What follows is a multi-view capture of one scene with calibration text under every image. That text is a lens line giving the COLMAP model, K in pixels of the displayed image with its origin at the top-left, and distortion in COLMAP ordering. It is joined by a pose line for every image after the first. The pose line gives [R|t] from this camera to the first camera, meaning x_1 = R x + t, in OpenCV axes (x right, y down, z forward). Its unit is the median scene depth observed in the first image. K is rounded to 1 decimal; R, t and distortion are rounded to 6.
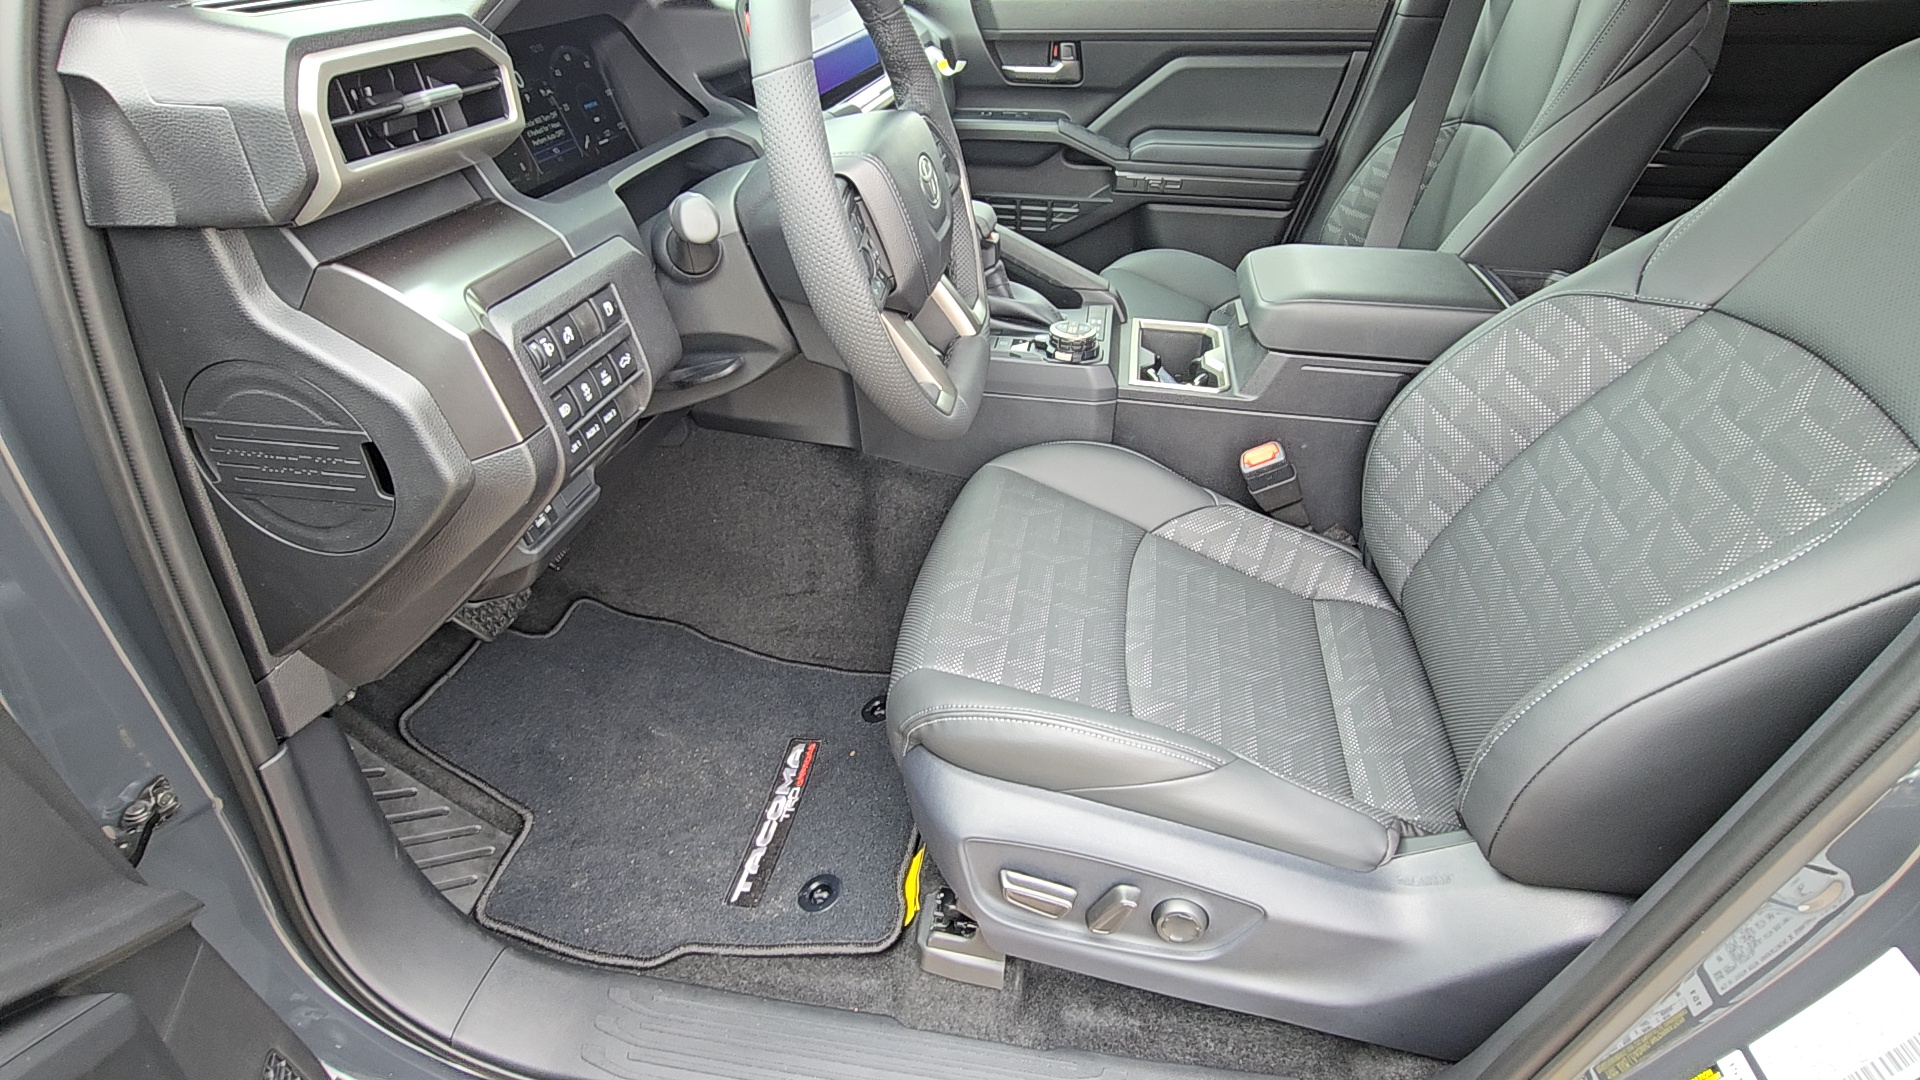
lens RADIAL K [[956.6, 0, 938.9], [0, 956.6, 542.8], [0, 0, 1]] dist [0.003731, 0.000707]
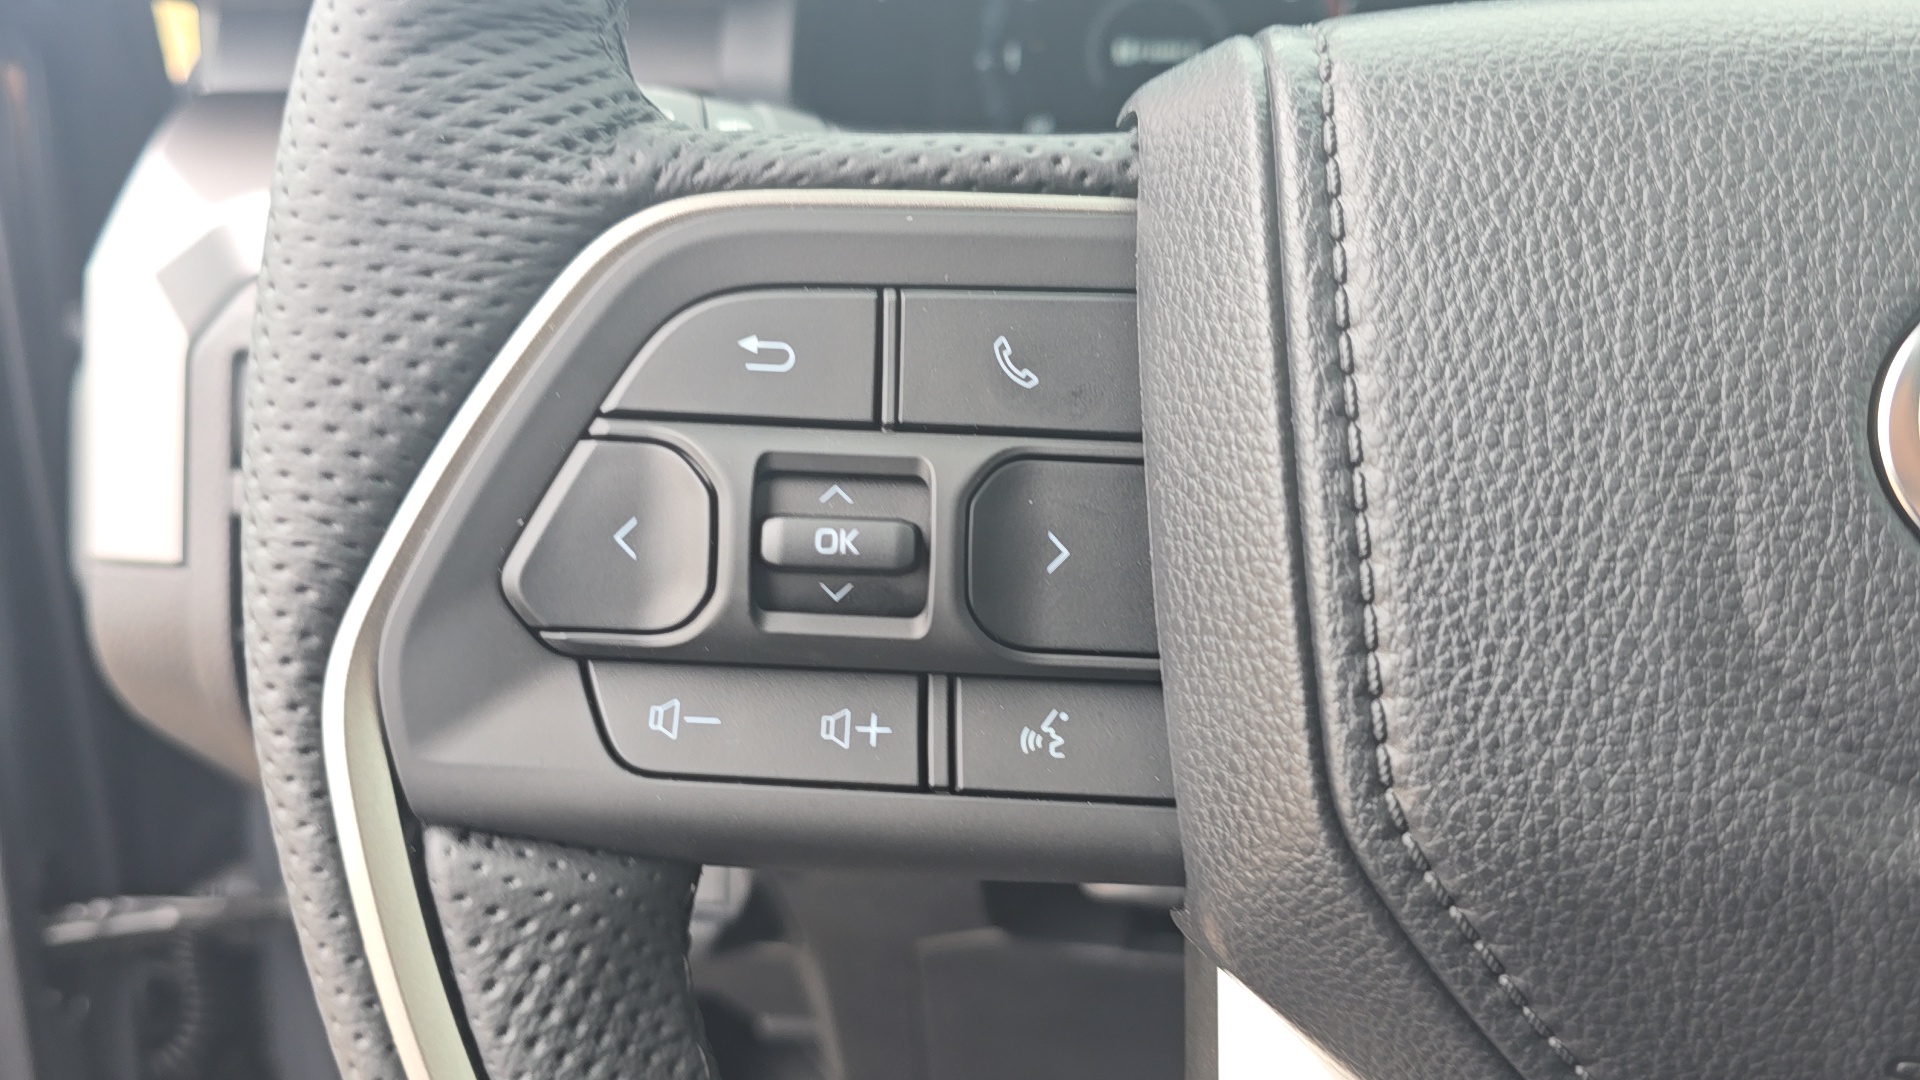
lens RADIAL K [[1640.0, 0, 960.7], [0, 1640.0, 594.2], [0, 0, 1]] dist [-0.053406, -0.001363]
pose [[0.095047, 0.310049, -0.945958, 0.174181], [-0.562903, 0.800489, 0.205811, -0.316781], [0.821040, 0.512920, 0.250611, 0.823896]]
